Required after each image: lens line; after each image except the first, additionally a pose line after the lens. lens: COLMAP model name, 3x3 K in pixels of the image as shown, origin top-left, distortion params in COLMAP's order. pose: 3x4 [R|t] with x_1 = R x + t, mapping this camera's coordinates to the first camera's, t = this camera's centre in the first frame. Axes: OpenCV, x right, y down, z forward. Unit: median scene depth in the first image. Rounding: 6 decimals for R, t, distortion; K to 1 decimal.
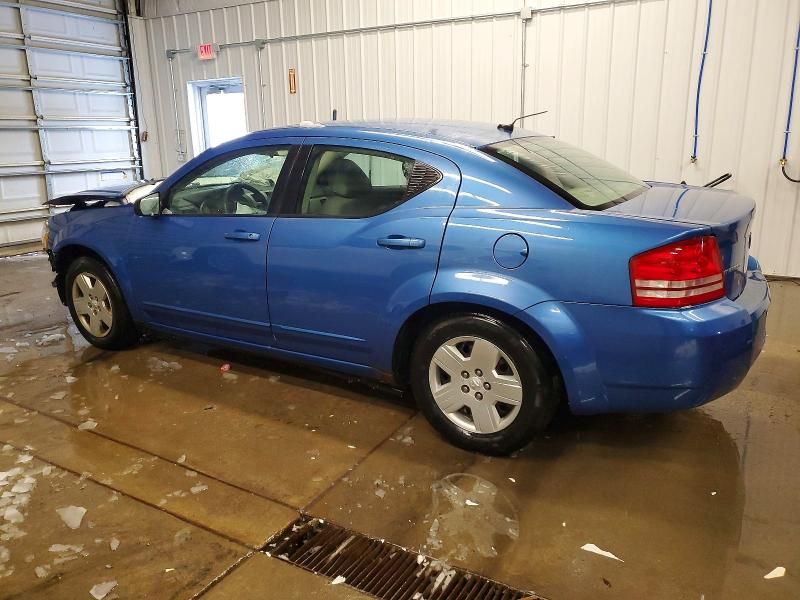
lens RADIAL K [[625.2, 0, 397.2], [0, 625.2, 301.6], [0, 0, 1]] dist [0.017782, 0.003747]
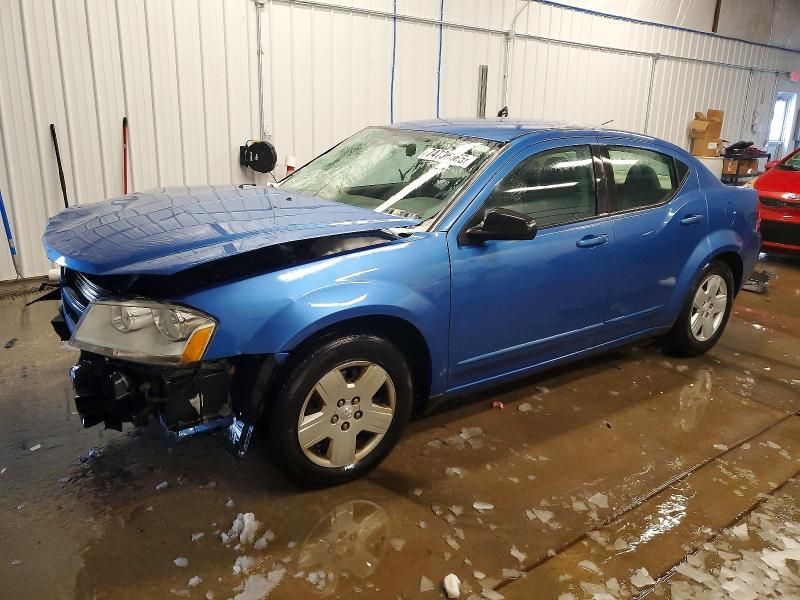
lens RADIAL K [[625.2, 0, 397.7], [0, 625.2, 298.8], [0, 0, 1]] dist [0.017782, 0.003747]
pose [[0.354927, -0.226158, 0.907127, -1.199251], [0.205257, 0.965476, 0.160395, -0.225543], [-0.912084, 0.129265, 0.389094, 0.878294]]
